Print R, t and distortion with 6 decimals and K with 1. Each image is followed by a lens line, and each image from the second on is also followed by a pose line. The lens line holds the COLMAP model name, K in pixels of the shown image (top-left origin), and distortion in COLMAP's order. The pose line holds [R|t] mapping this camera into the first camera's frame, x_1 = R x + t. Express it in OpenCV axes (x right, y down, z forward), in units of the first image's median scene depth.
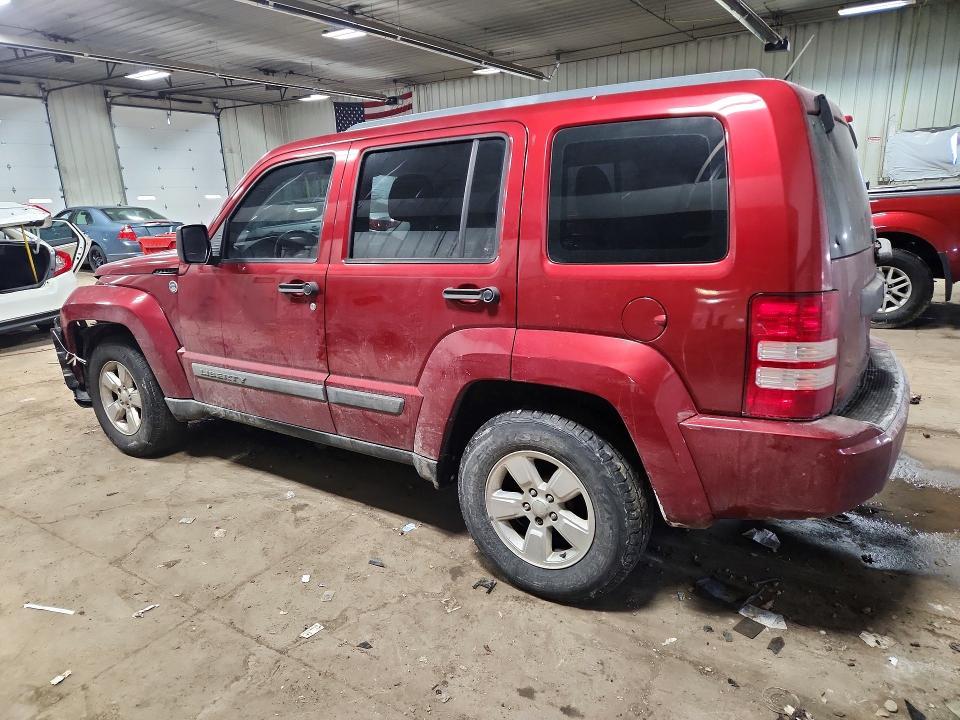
lens RADIAL K [[660.5, 0, 476.9], [0, 660.5, 361.3], [0, 0, 1]] dist [0.114367, -0.094936]
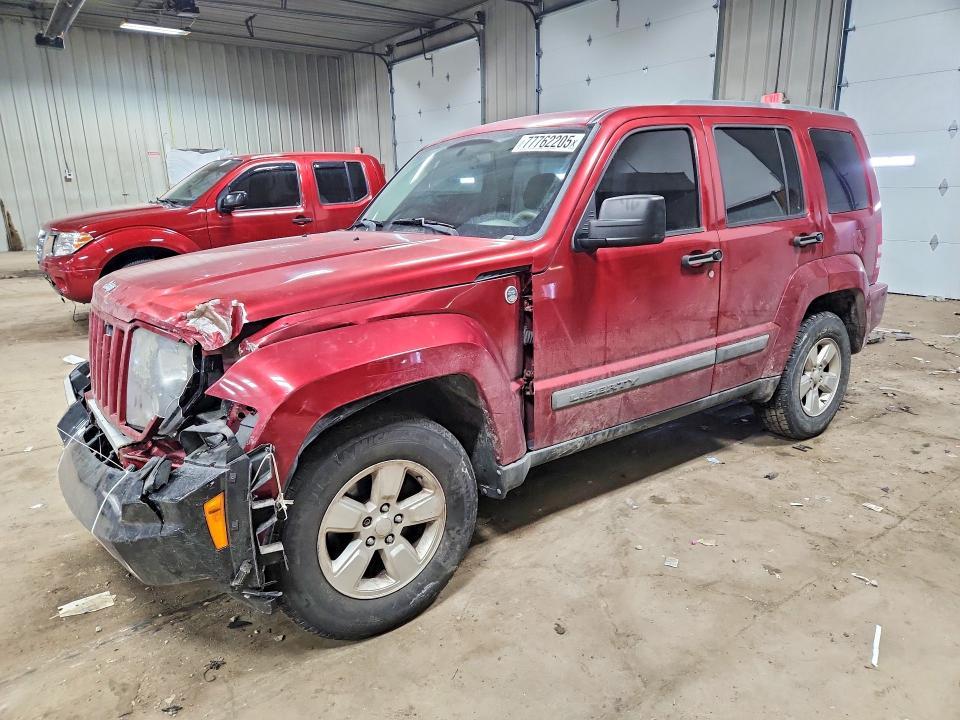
lens RADIAL K [[660.5, 0, 476.9], [0, 660.5, 361.3], [0, 0, 1]] dist [0.114367, -0.094936]
pose [[0.300885, -0.205534, 0.931249, -1.232130], [0.235708, 0.962230, 0.136215, -0.163750], [-0.924073, 0.178518, 0.337967, 0.927490]]
